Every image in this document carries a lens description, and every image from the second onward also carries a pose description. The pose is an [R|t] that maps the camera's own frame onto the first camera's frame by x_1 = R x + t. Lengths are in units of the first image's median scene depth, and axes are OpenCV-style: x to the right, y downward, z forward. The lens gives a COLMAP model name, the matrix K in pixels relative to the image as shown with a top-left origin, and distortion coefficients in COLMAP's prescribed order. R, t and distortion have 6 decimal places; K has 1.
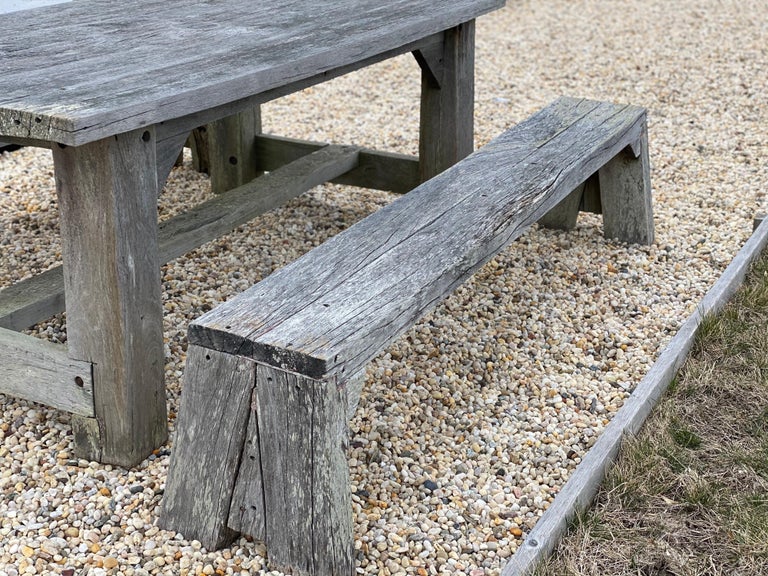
lens RADIAL K [[1138.9, 0, 400.3], [0, 1138.9, 271.6], [0, 0, 1]] dist [0.059590, 0.000000]
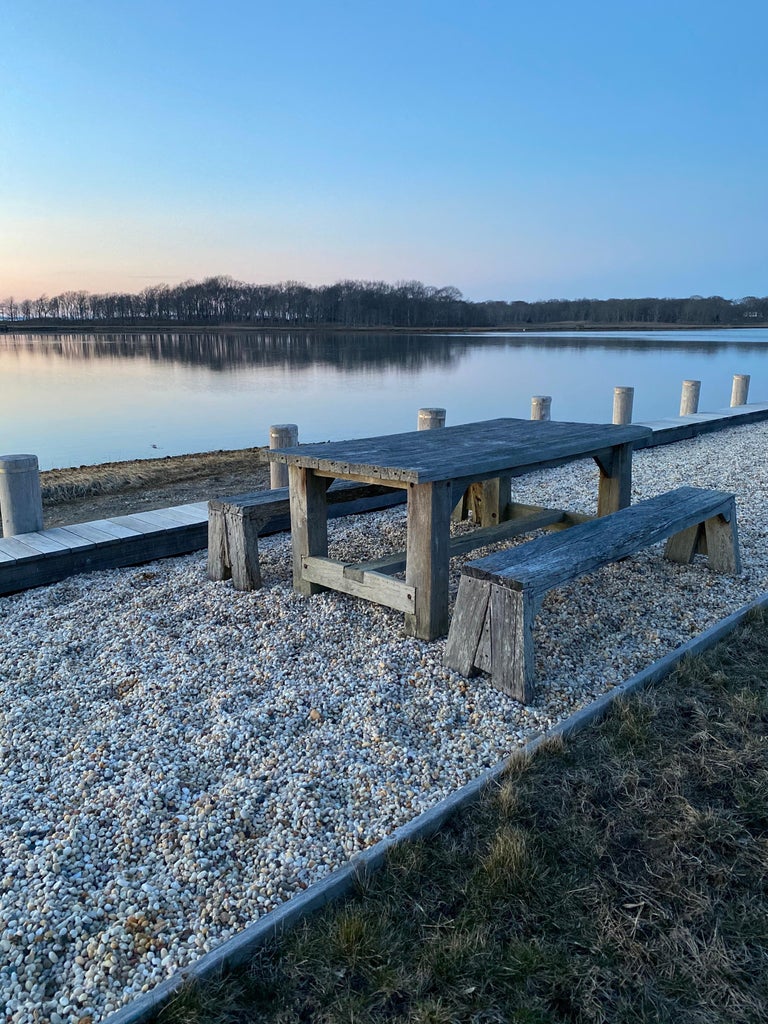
lens RADIAL K [[770.5, 0, 373.9], [0, 770.5, 511.2], [0, 0, 1]] dist [0.030692, -0.021295]
pose [[0.951171, 0.050444, -0.304514, 0.082964], [-0.094518, 0.986764, -0.131771, 0.131577], [0.293836, 0.154118, 0.943349, -0.388957]]
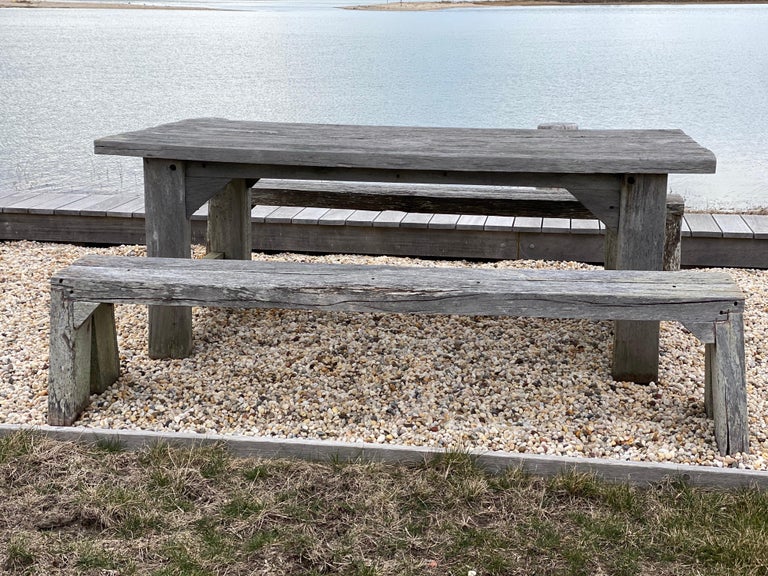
lens RADIAL K [[1138.9, 0, 389.5], [0, 1138.9, 287.8], [0, 0, 1]] dist [0.059590, 0.000000]
pose [[0.326078, 0.215477, -0.920458, 1.407031], [-0.349905, 0.932034, 0.094230, -0.207875], [0.878202, 0.291347, 0.379312, 0.639788]]
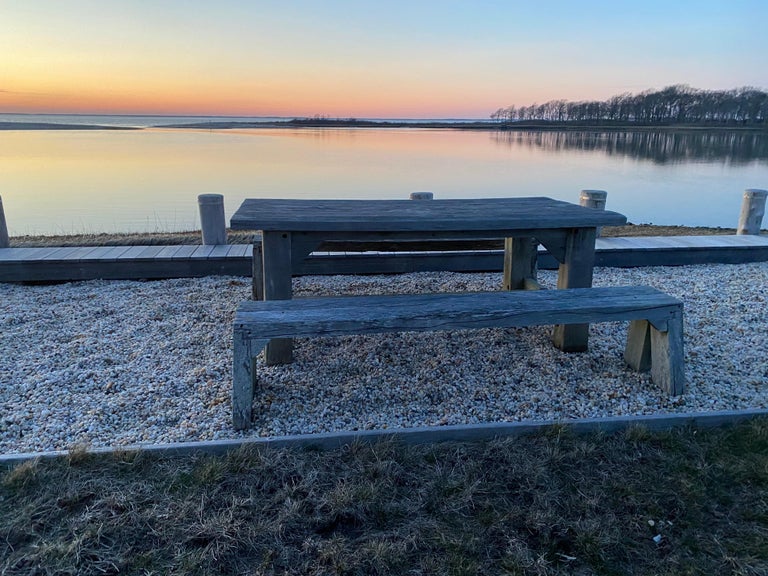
lens RADIAL K [[577.9, 0, 380.4], [0, 577.9, 283.8], [0, 0, 1]] dist [0.030692, -0.021295]
pose [[0.576668, 0.203404, -0.791253, 0.862894], [-0.301881, 0.953018, 0.024976, -0.102580], [0.759158, 0.224461, 0.610979, 0.378632]]
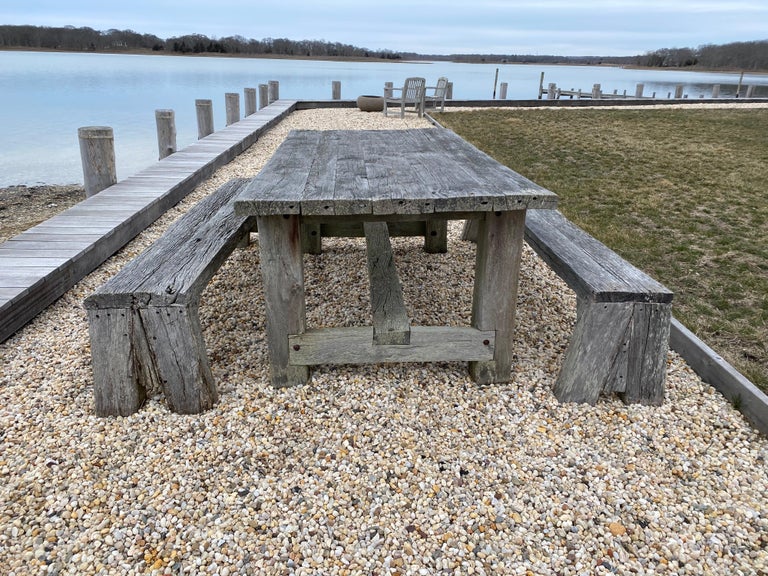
lens RADIAL K [[577.9, 0, 378.9], [0, 577.9, 281.6], [0, 0, 1]] dist [0.030692, -0.021295]
pose [[0.871017, -0.180692, 0.456814, -0.826675], [0.181524, 0.982468, 0.042498, -0.071172], [-0.456484, 0.045906, 0.888547, 0.238072]]
